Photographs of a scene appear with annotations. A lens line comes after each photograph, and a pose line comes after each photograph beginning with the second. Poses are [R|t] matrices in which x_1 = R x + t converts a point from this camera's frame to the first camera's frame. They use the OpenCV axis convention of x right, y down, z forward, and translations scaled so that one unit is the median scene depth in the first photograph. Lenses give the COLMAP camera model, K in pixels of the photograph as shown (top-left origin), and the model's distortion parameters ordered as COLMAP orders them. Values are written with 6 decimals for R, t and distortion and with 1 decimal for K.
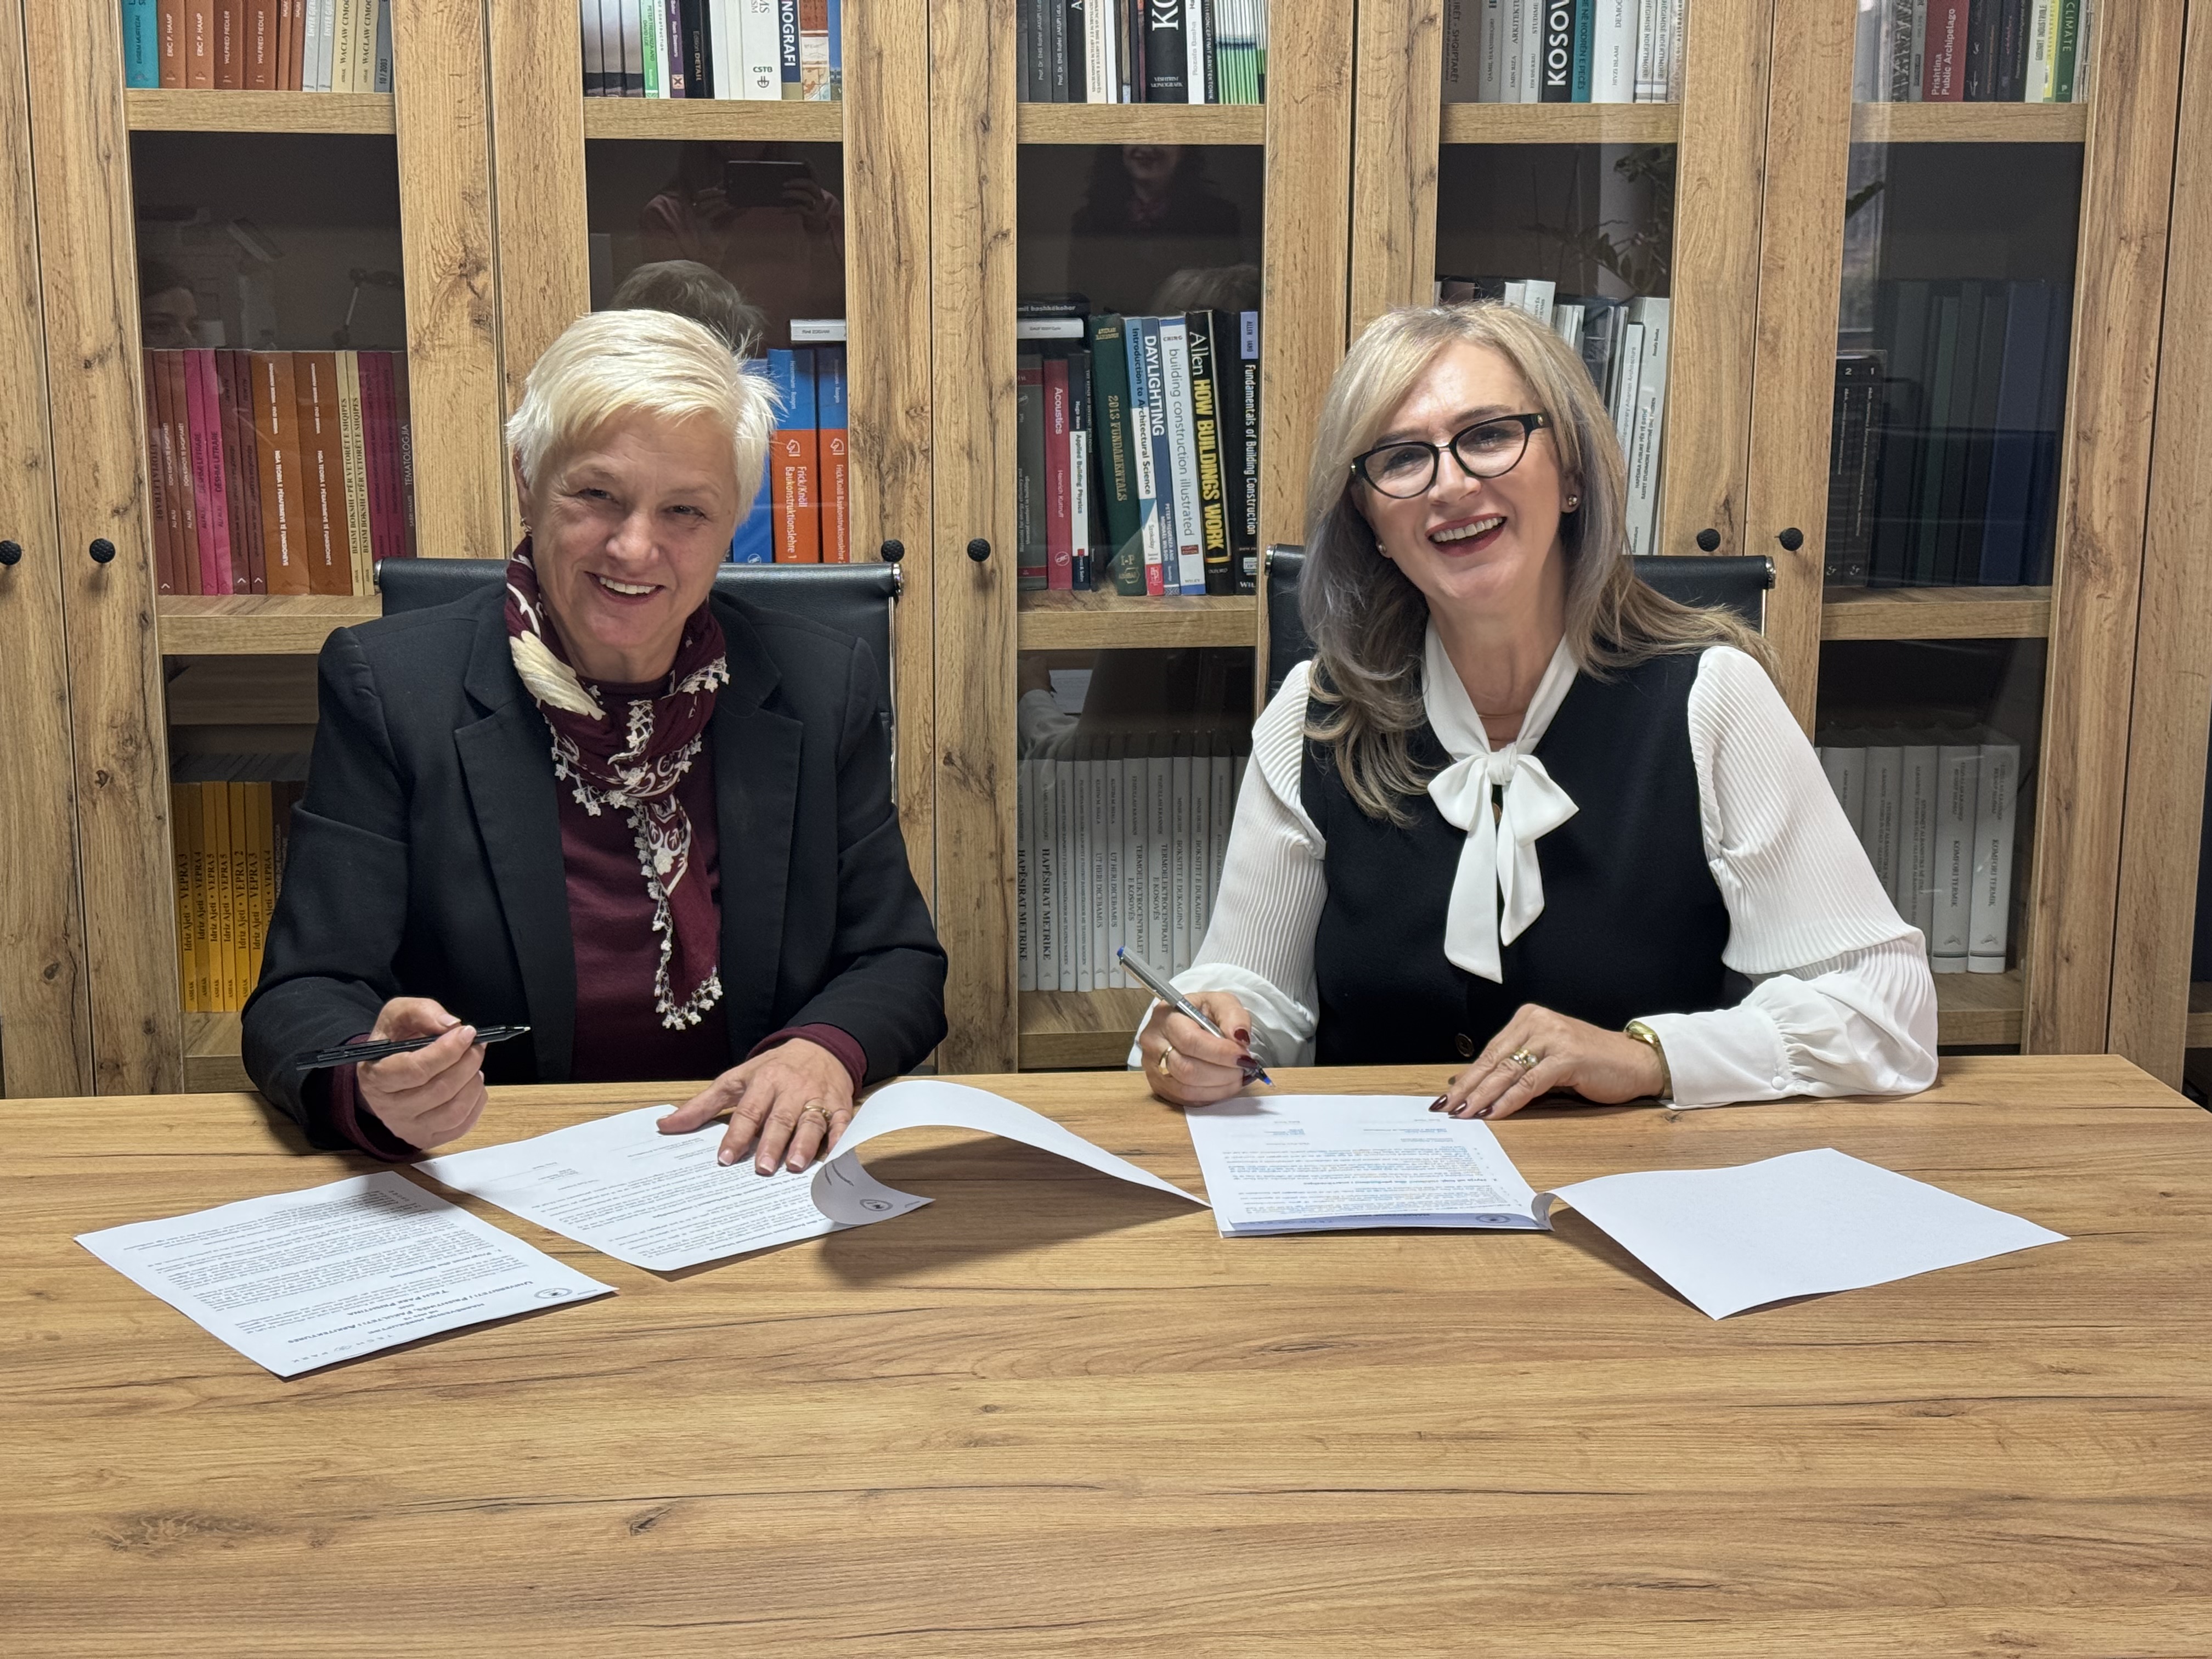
lens RADIAL K [[3082.6, 0, 1125.9], [0, 3082.6, 830.7], [0, 0, 1]] dist [0.110413, 0.000000]
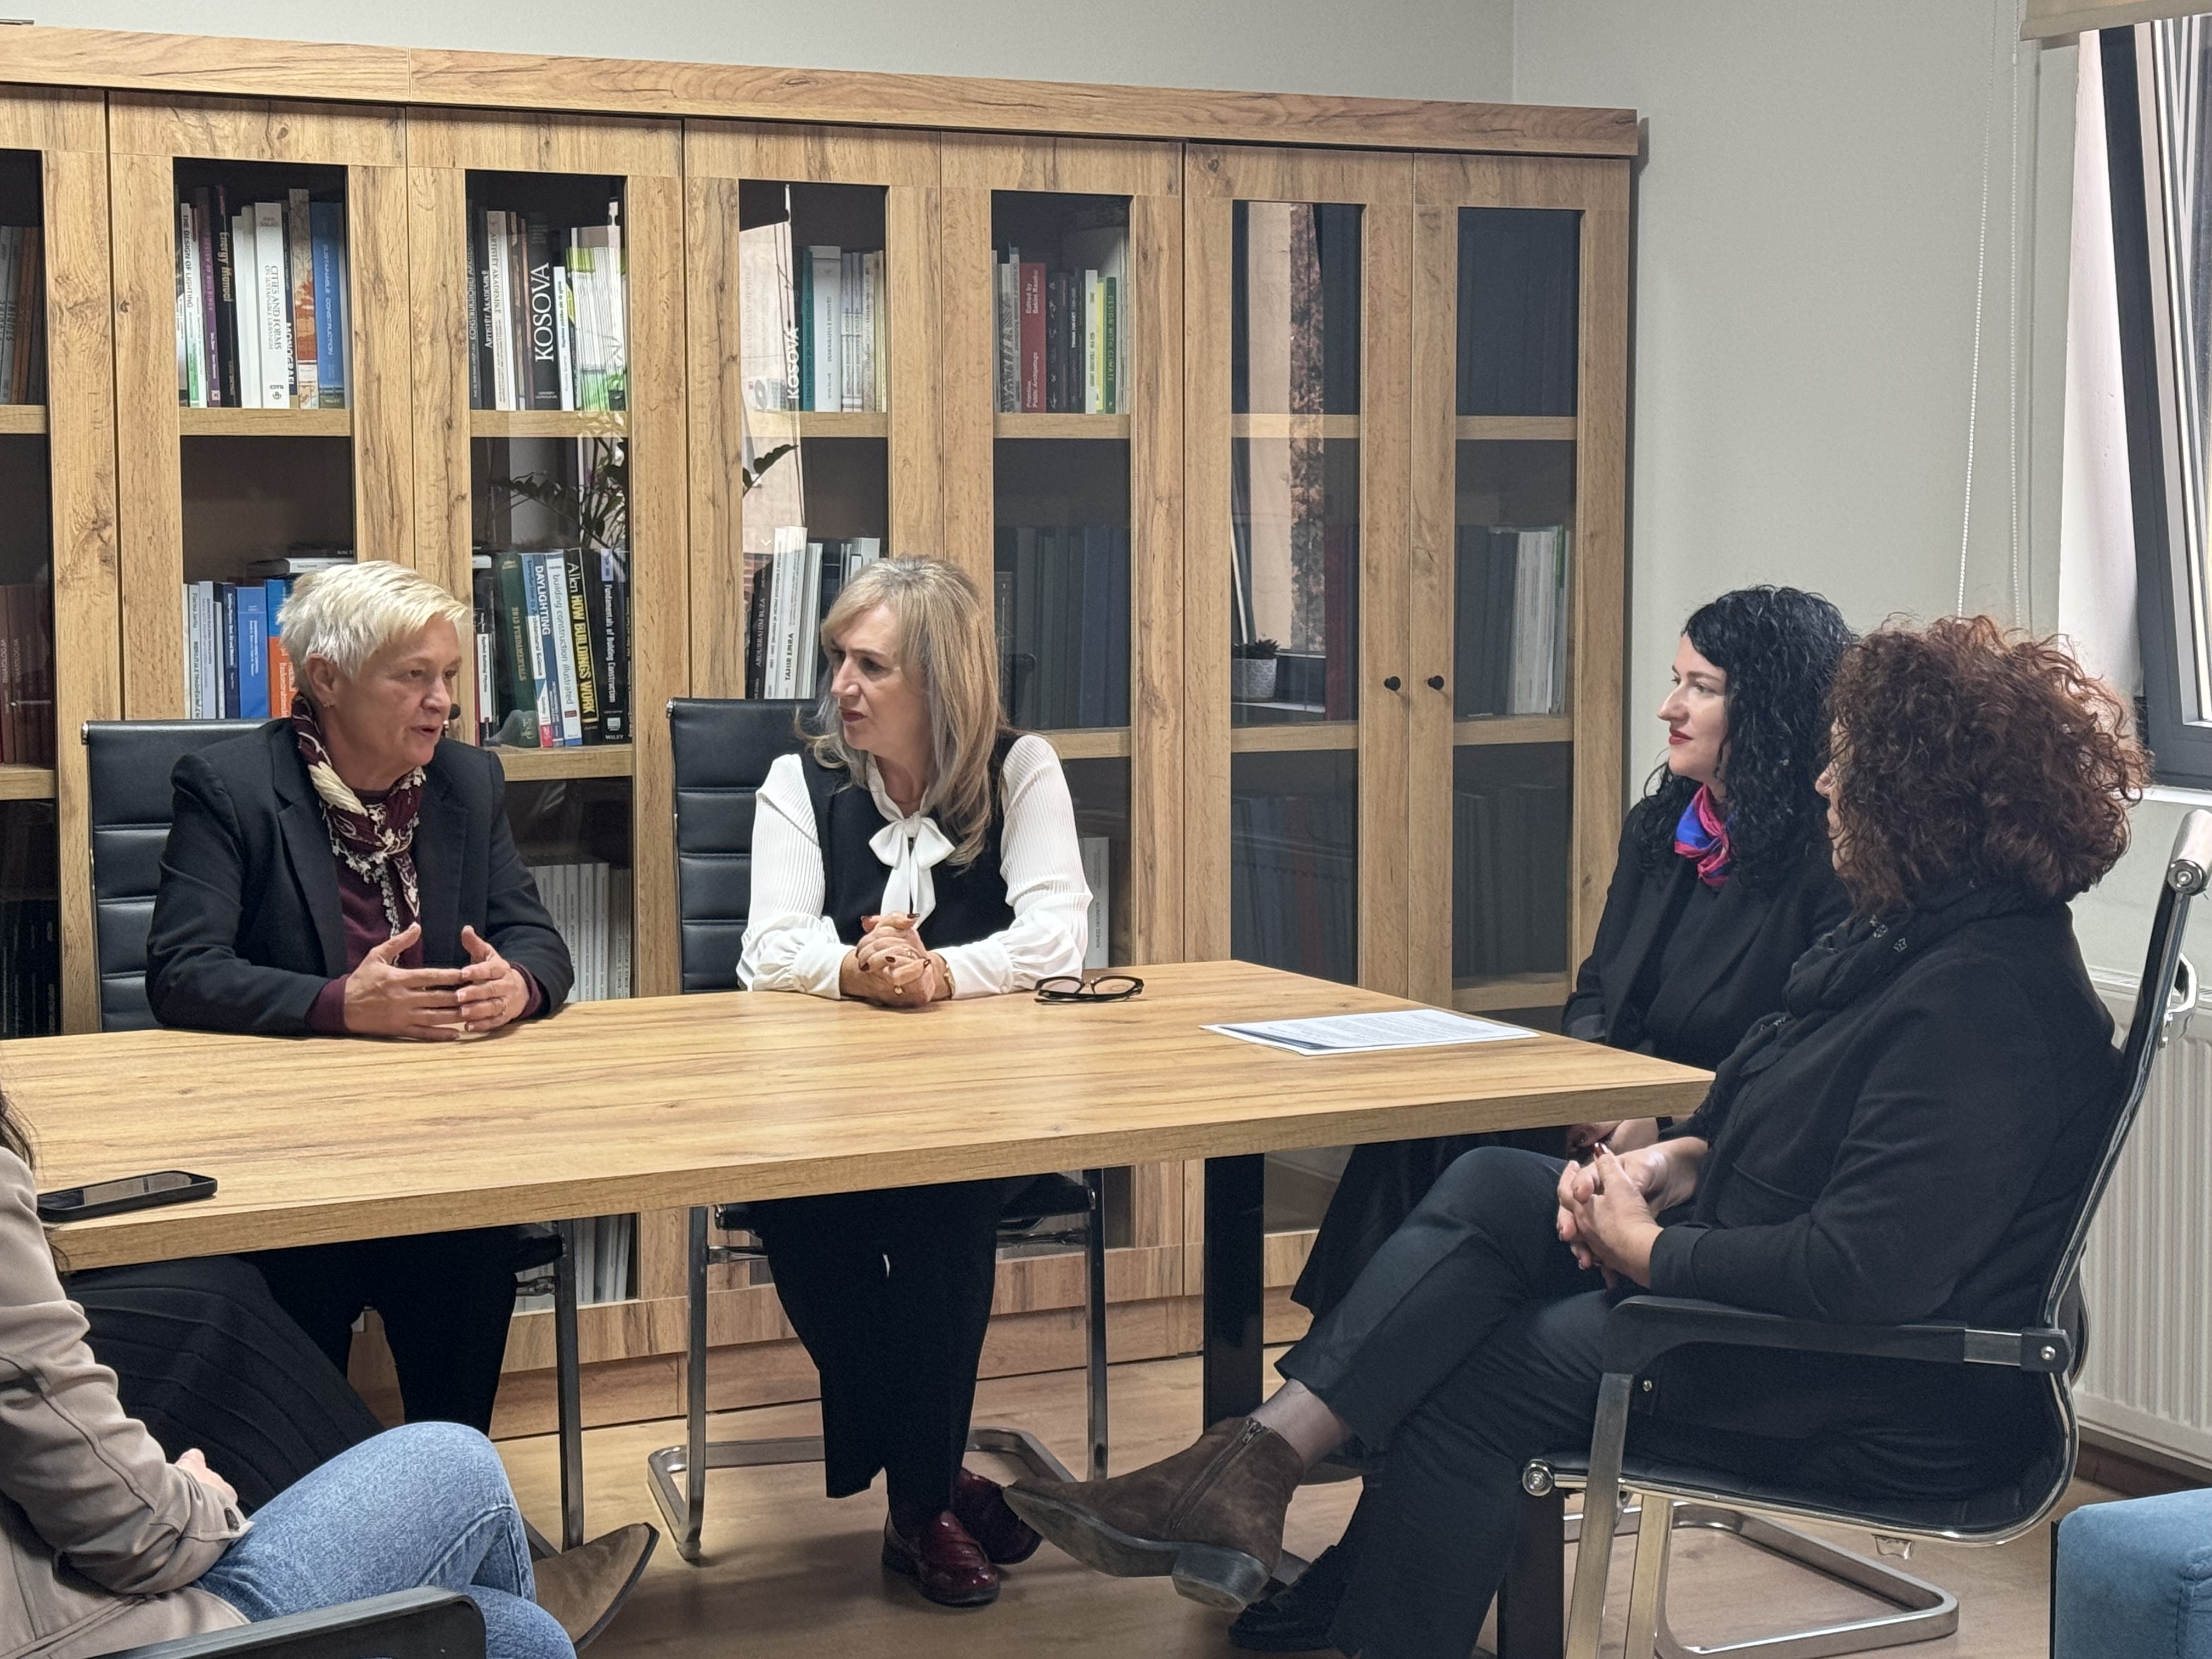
lens RADIAL K [[3919.3, 0, 1144.0], [0, 3919.3, 793.6], [0, 0, 1]] dist [0.129922, 0.000000]
pose [[0.929044, -0.037136, 0.368102, -0.422651], [0.081370, 0.991097, -0.105381, 0.165957], [-0.360911, 0.127856, 0.923794, -0.805439]]
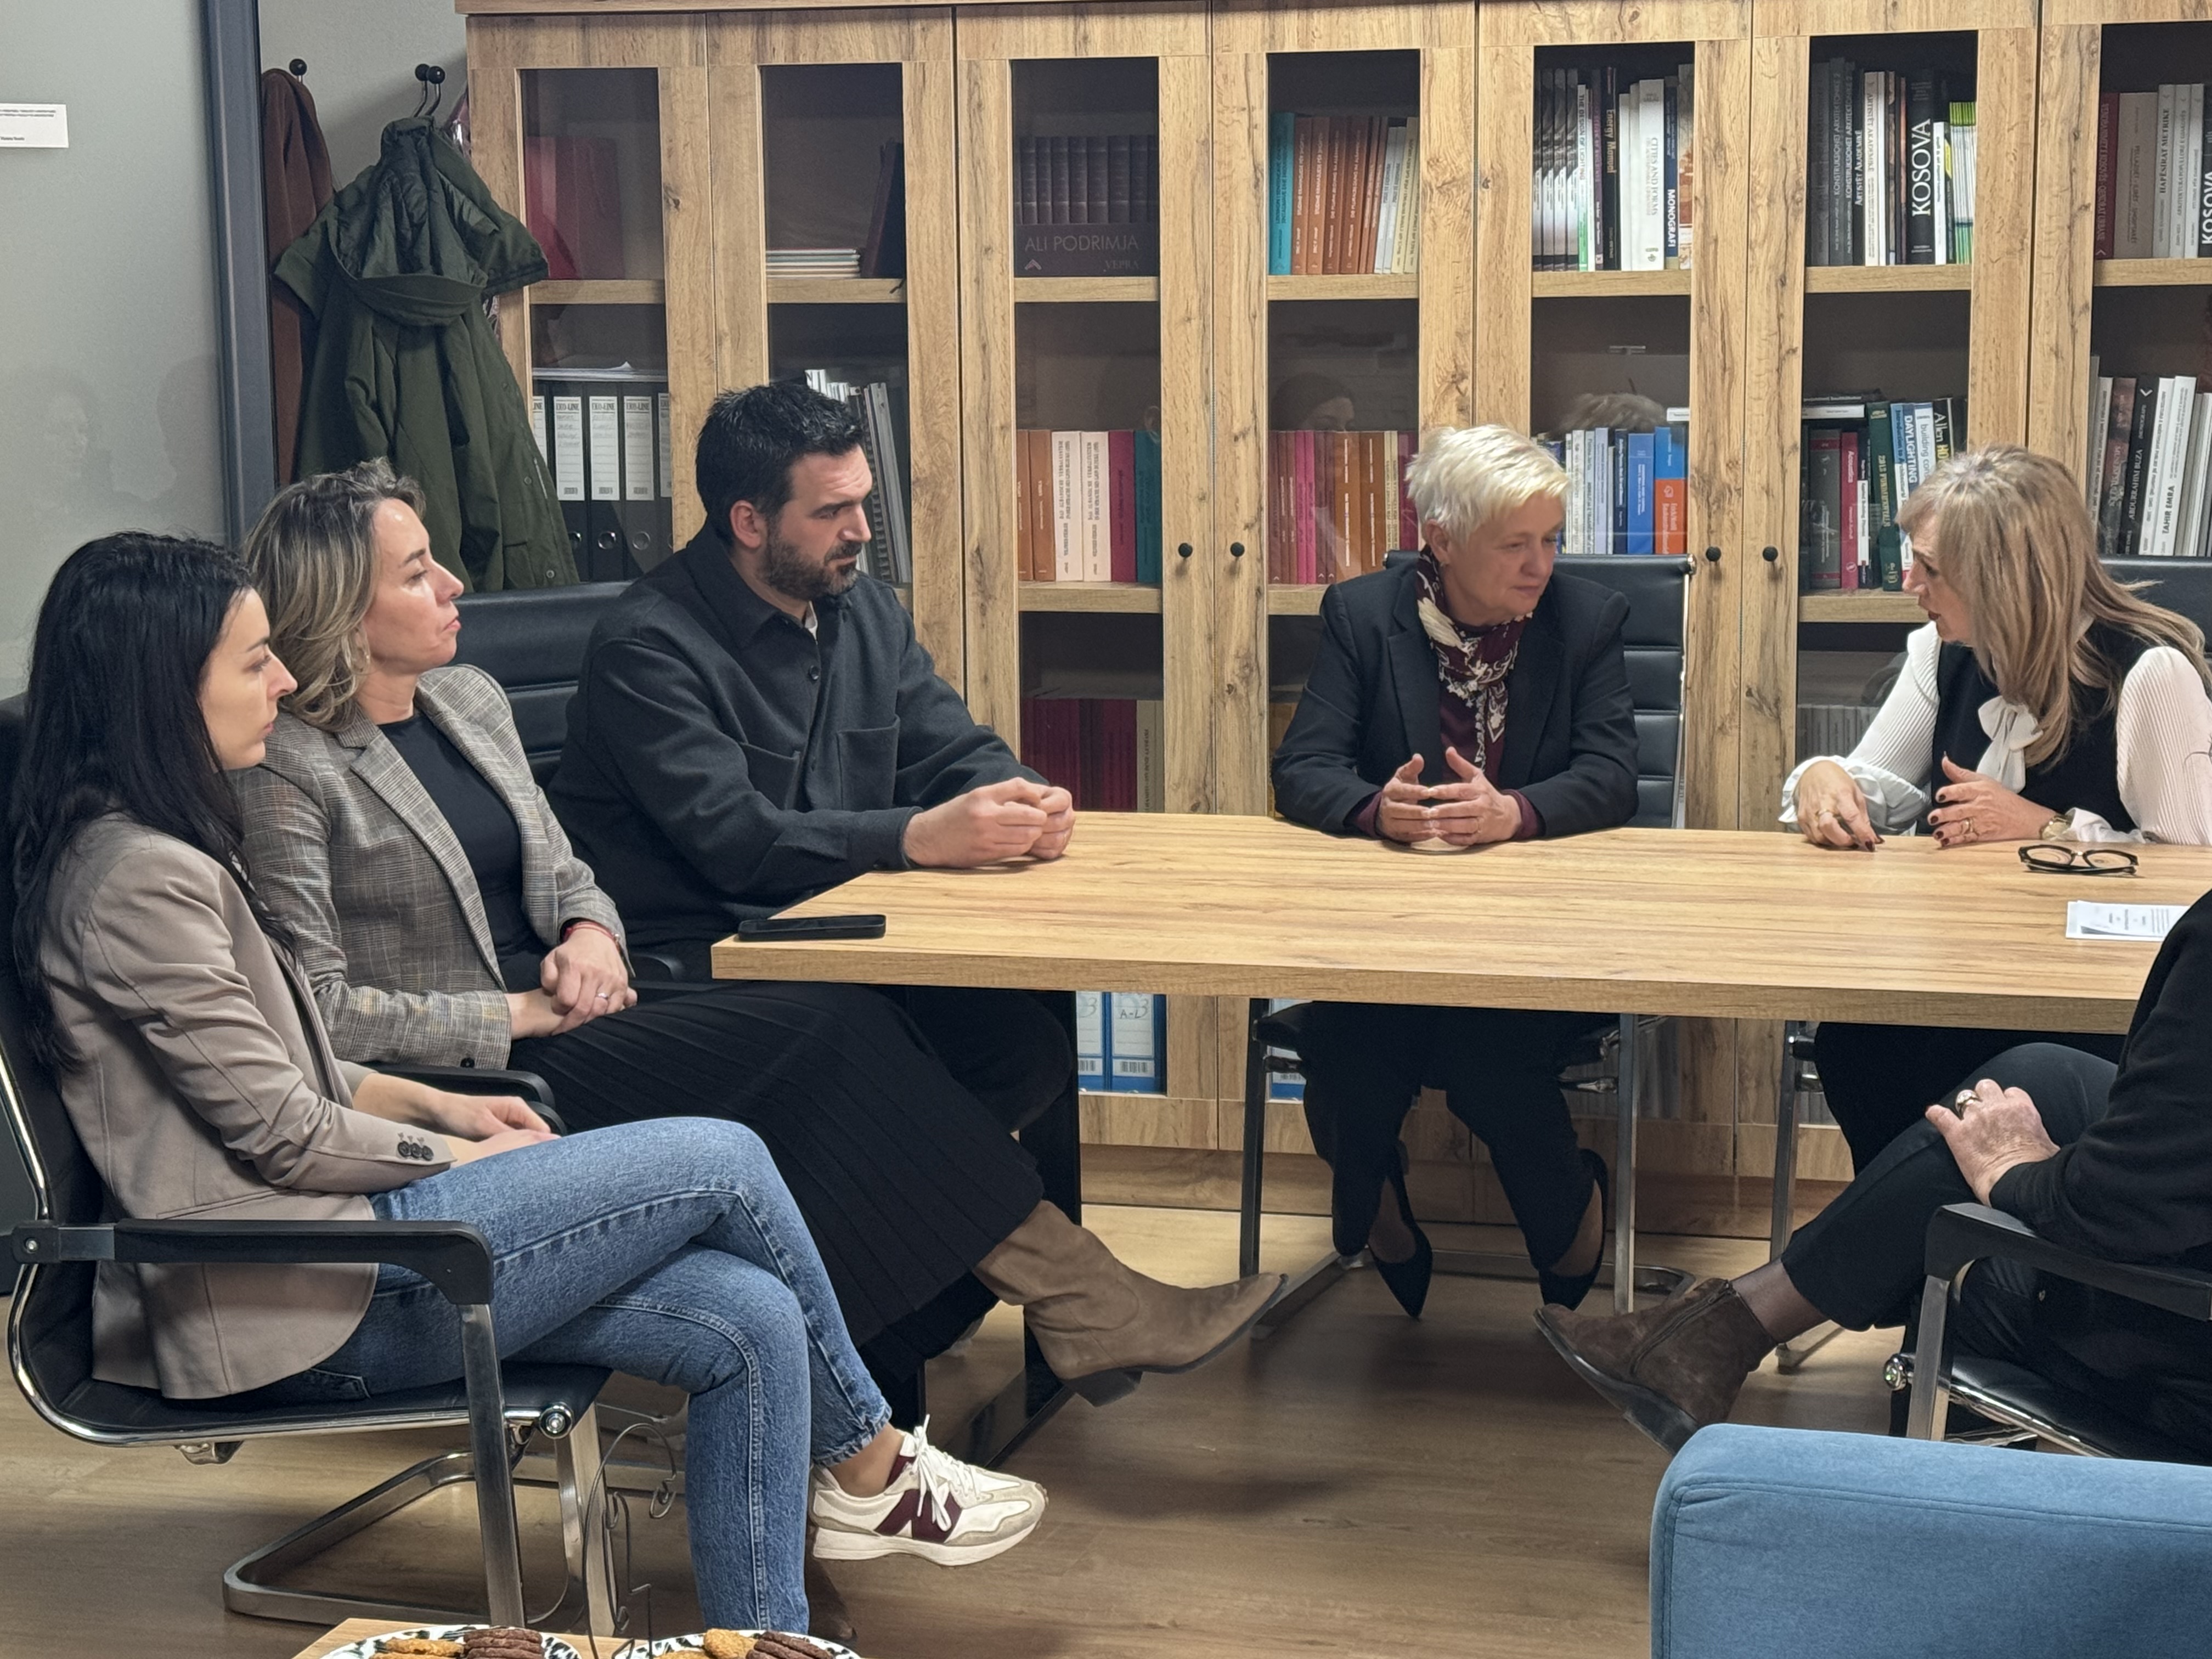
lens RADIAL K [[3919.3, 0, 1097.2], [0, 3919.3, 810.9], [0, 0, 1]] dist [0.129922, 0.000000]
pose [[0.927032, 0.033834, -0.373454, 0.374069], [-0.061367, 0.996183, -0.062082, 0.176748], [0.369928, 0.080470, 0.925569, -0.916321]]
